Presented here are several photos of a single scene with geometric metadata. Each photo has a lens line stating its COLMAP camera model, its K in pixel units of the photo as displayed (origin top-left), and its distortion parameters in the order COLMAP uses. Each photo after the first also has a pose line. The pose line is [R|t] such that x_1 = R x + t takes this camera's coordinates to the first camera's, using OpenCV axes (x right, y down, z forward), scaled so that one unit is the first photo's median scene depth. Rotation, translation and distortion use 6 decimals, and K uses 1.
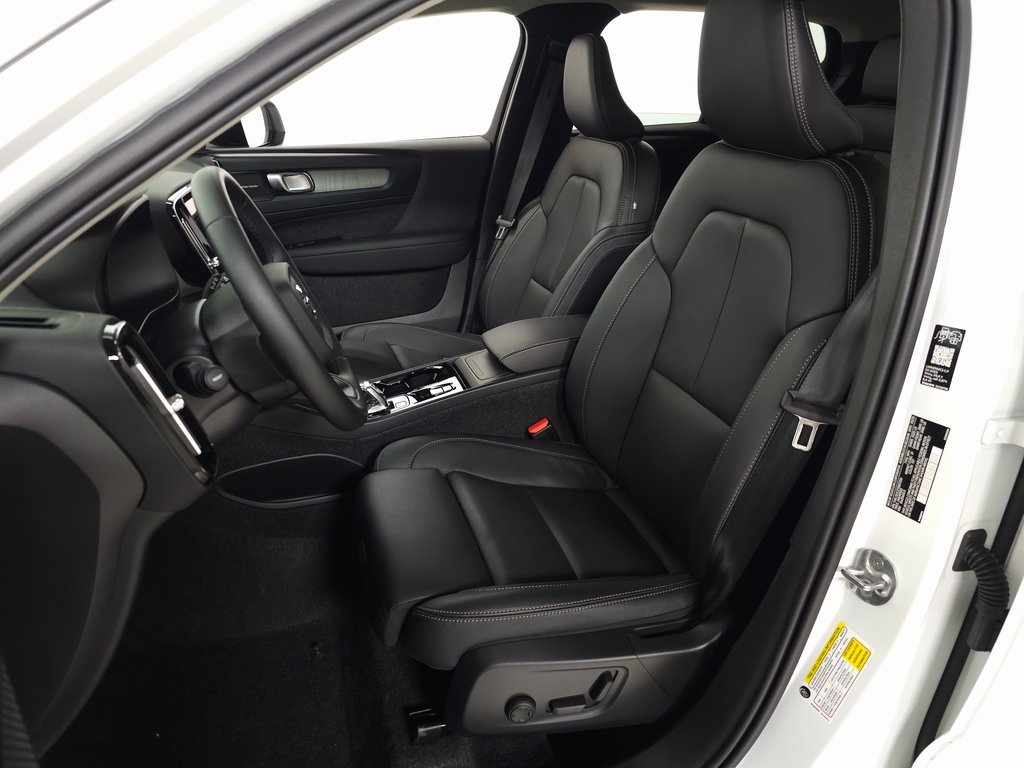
lens RADIAL K [[704.4, 0, 510.7], [0, 704.4, 379.2], [0, 0, 1]] dist [0.040604, -0.048350]
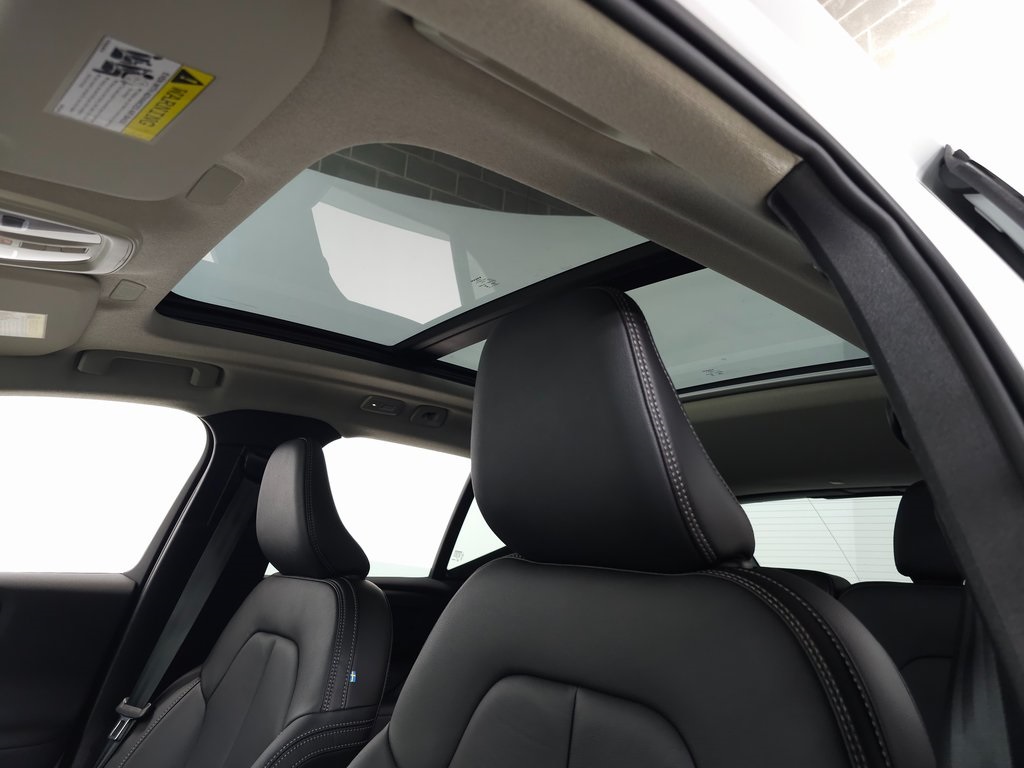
lens RADIAL K [[704.4, 0, 516.2], [0, 704.4, 383.0], [0, 0, 1]] dist [0.040604, -0.048350]
pose [[0.922704, 0.151285, 0.354586, 0.042421], [0.094894, 0.802352, -0.589259, -0.063329], [-0.373649, 0.577360, 0.725977, 0.304670]]
